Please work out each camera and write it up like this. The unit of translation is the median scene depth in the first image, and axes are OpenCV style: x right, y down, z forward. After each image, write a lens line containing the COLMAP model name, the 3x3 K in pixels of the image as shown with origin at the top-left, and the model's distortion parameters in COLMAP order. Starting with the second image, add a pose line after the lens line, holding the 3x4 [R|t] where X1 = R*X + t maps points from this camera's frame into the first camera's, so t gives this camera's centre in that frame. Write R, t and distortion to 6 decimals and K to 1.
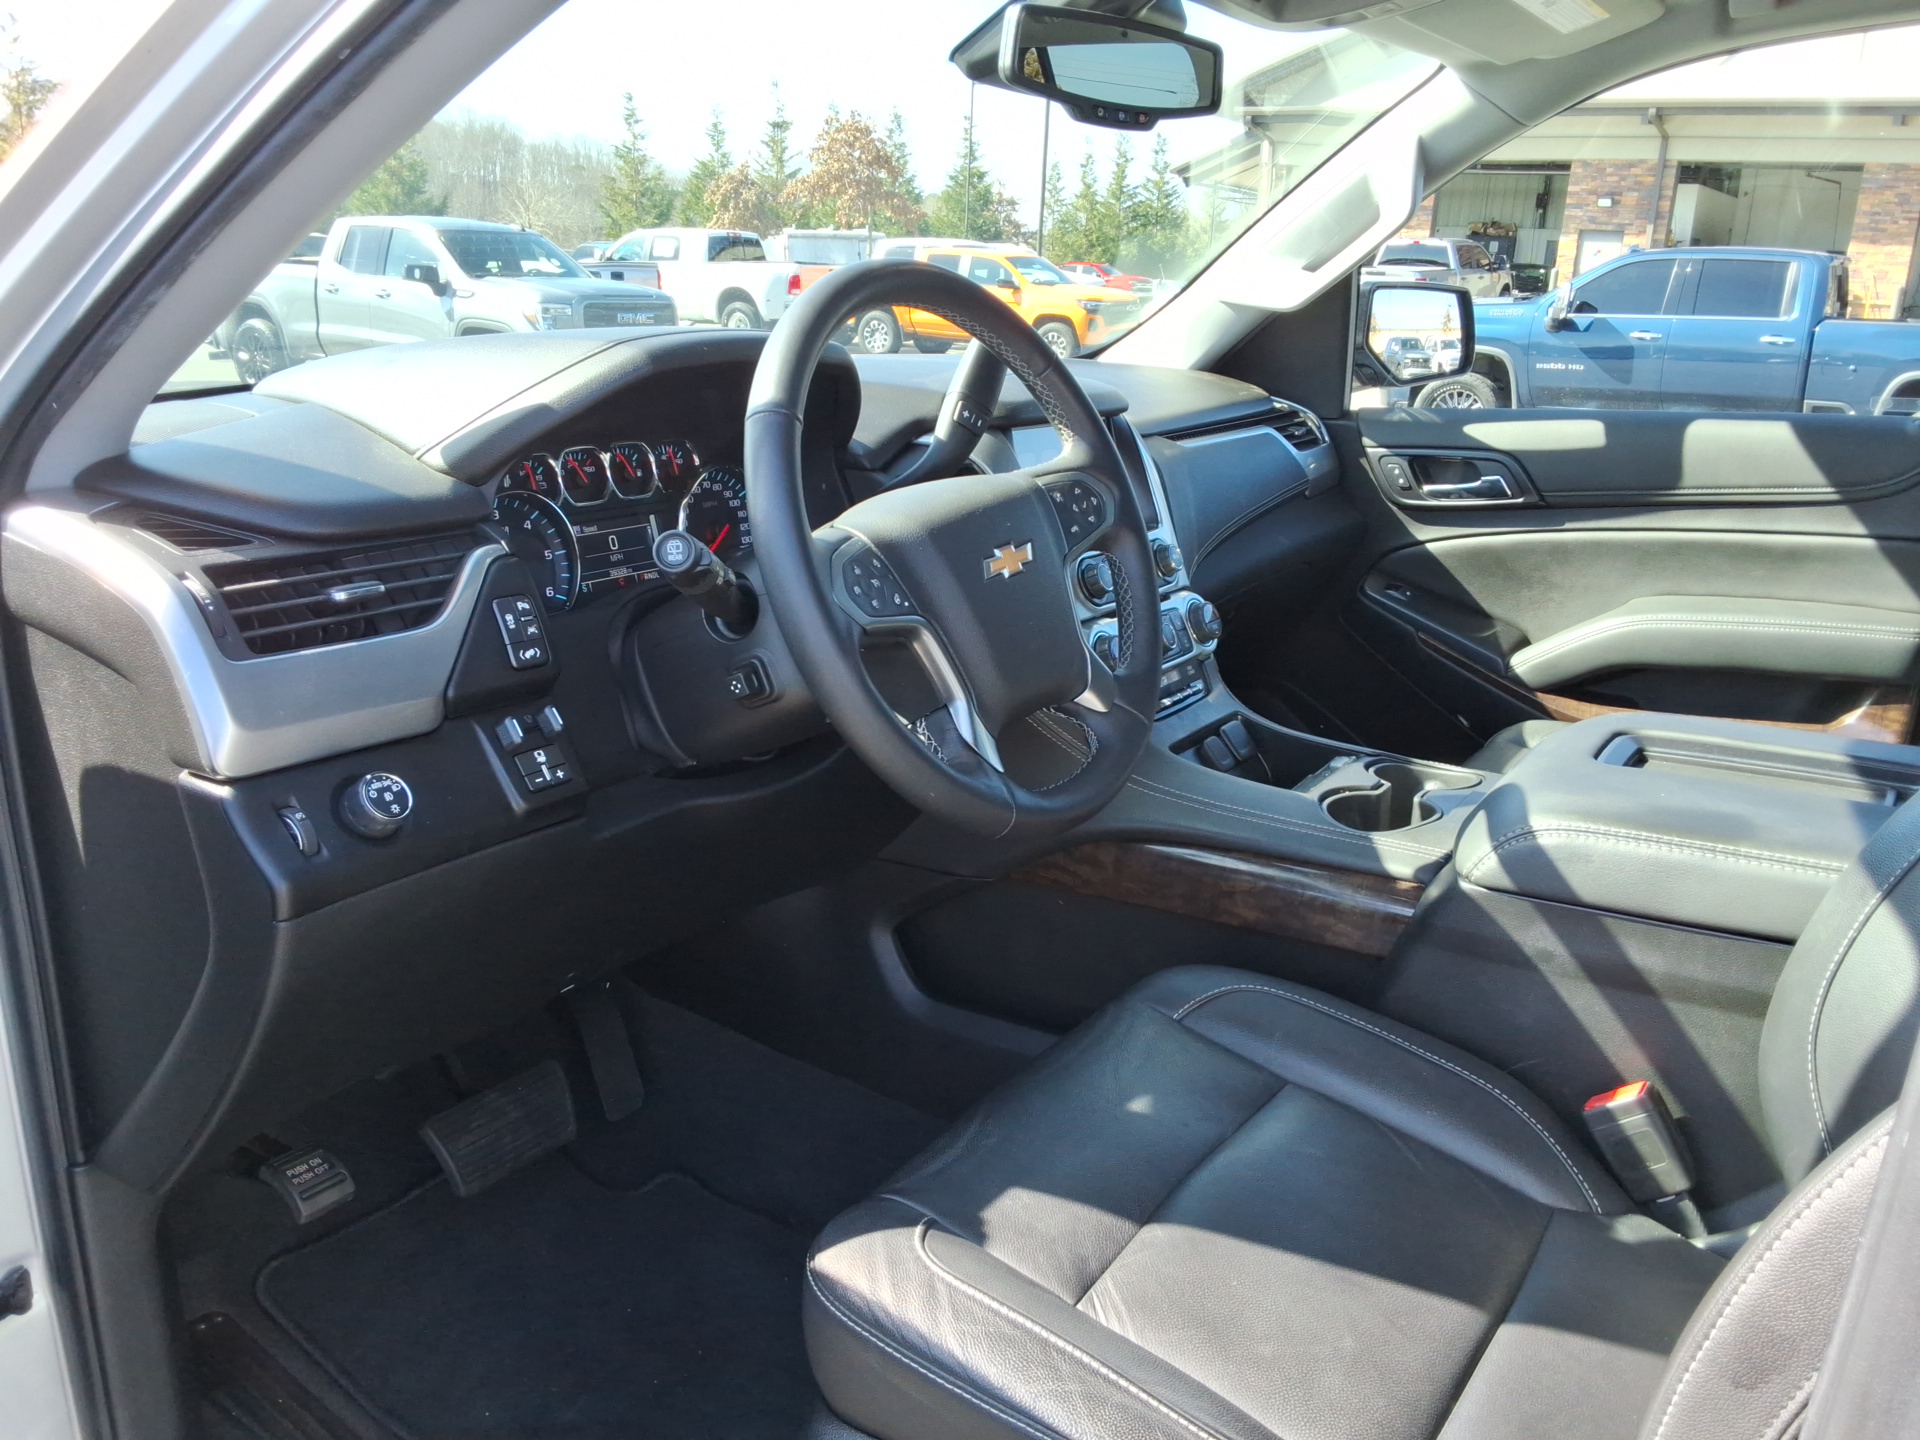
lens RADIAL K [[1545.7, 0, 953.4], [0, 1545.7, 698.2], [0, 0, 1]] dist [0.098948, -0.148754]
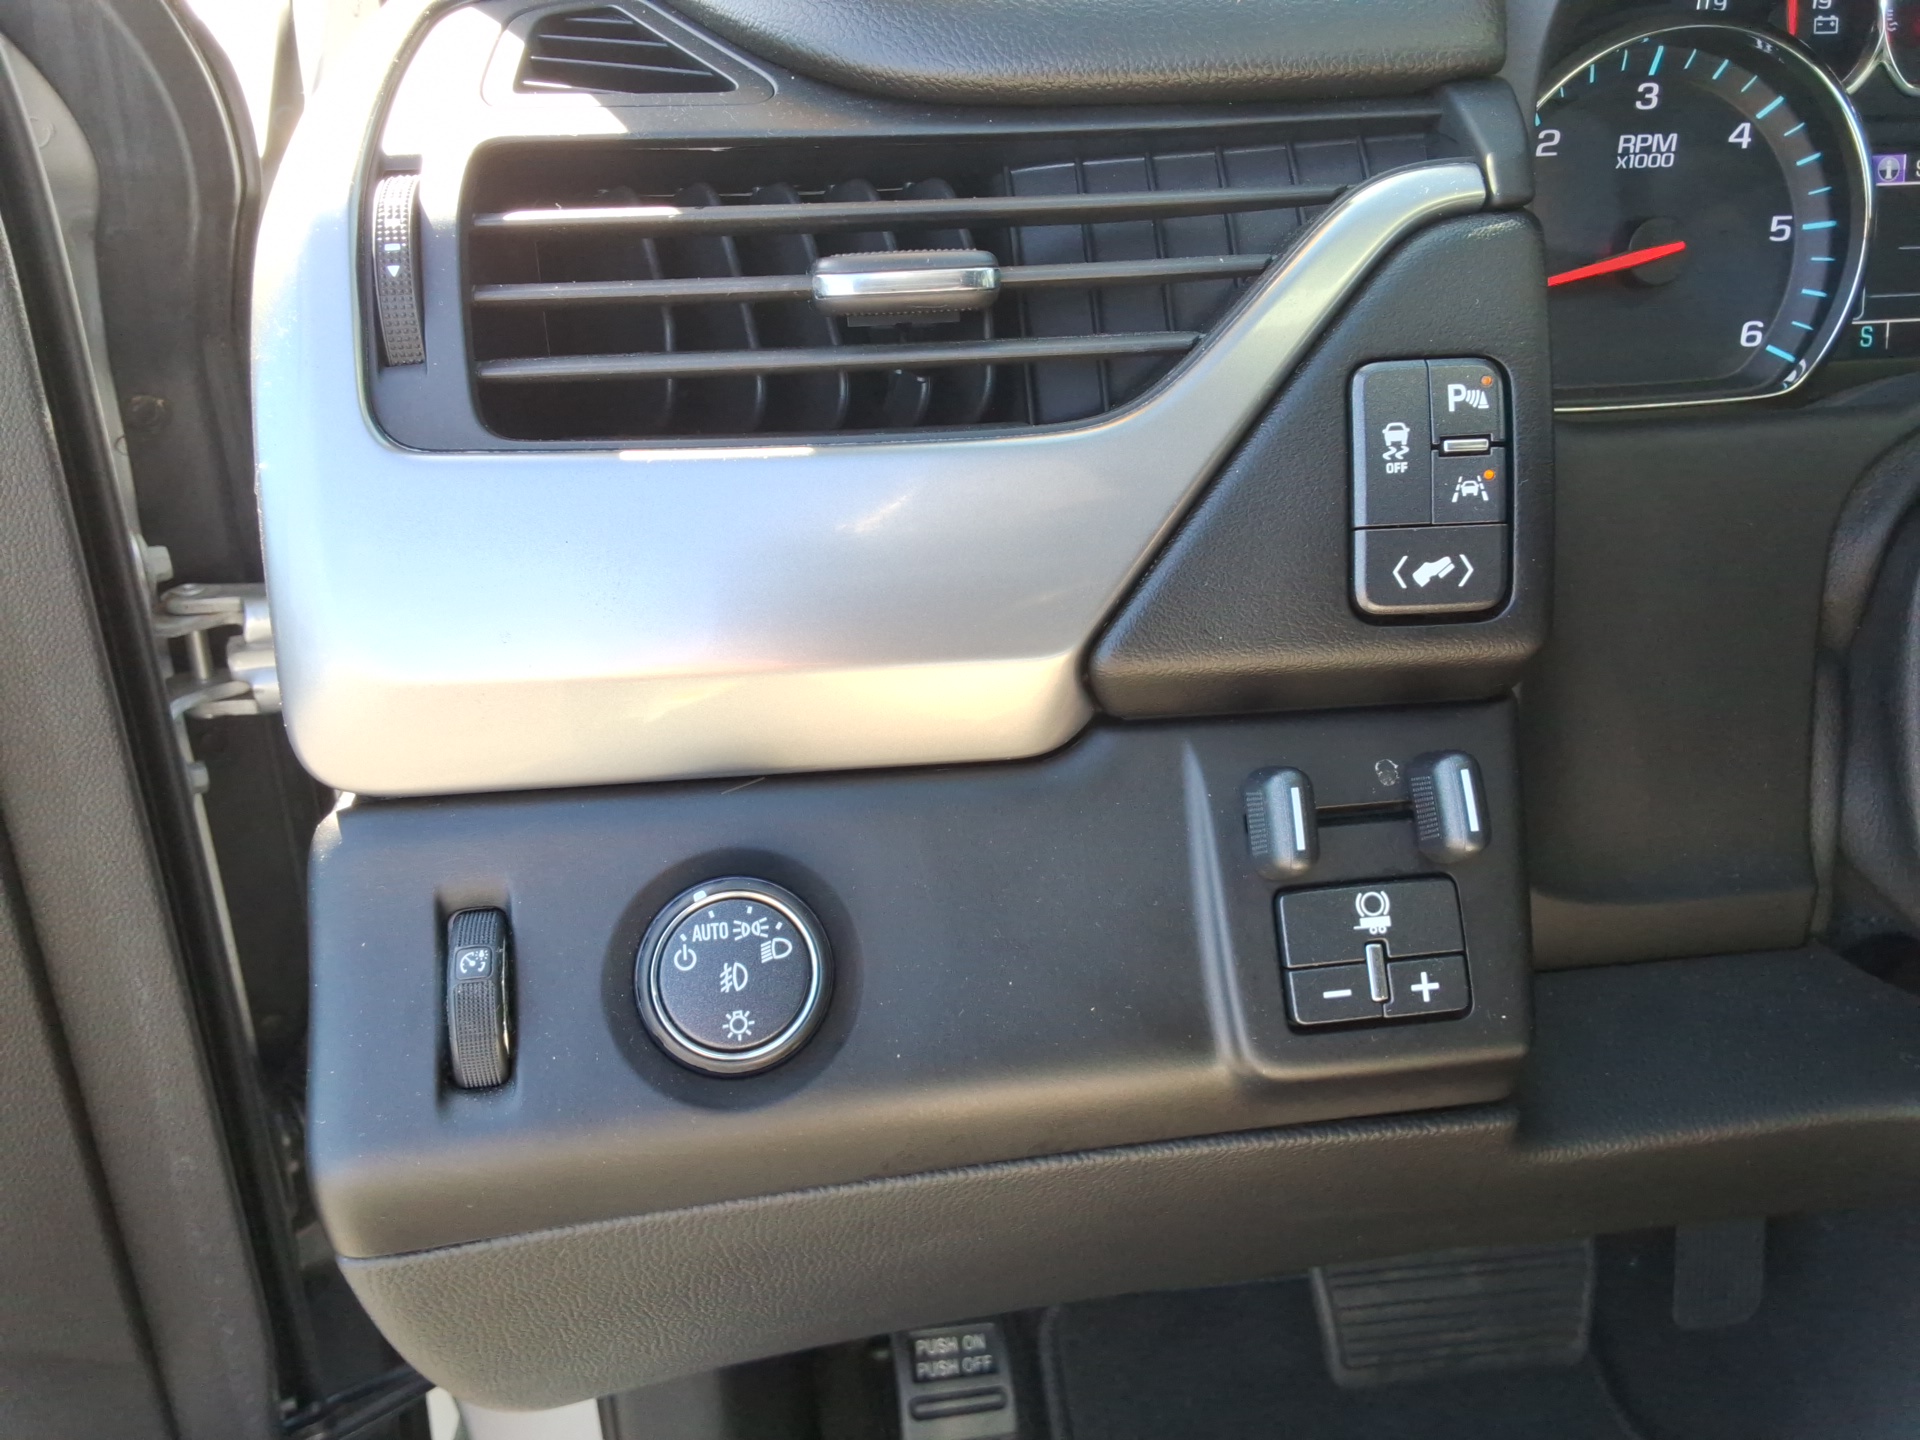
lens RADIAL K [[1545.7, 0, 958.6], [0, 1545.7, 720.9], [0, 0, 1]] dist [0.098948, -0.148754]
pose [[0.658551, 0.319240, -0.681466, -0.131843], [-0.161719, 0.944438, 0.286152, -0.074568], [0.734954, -0.078240, 0.673588, 0.780064]]
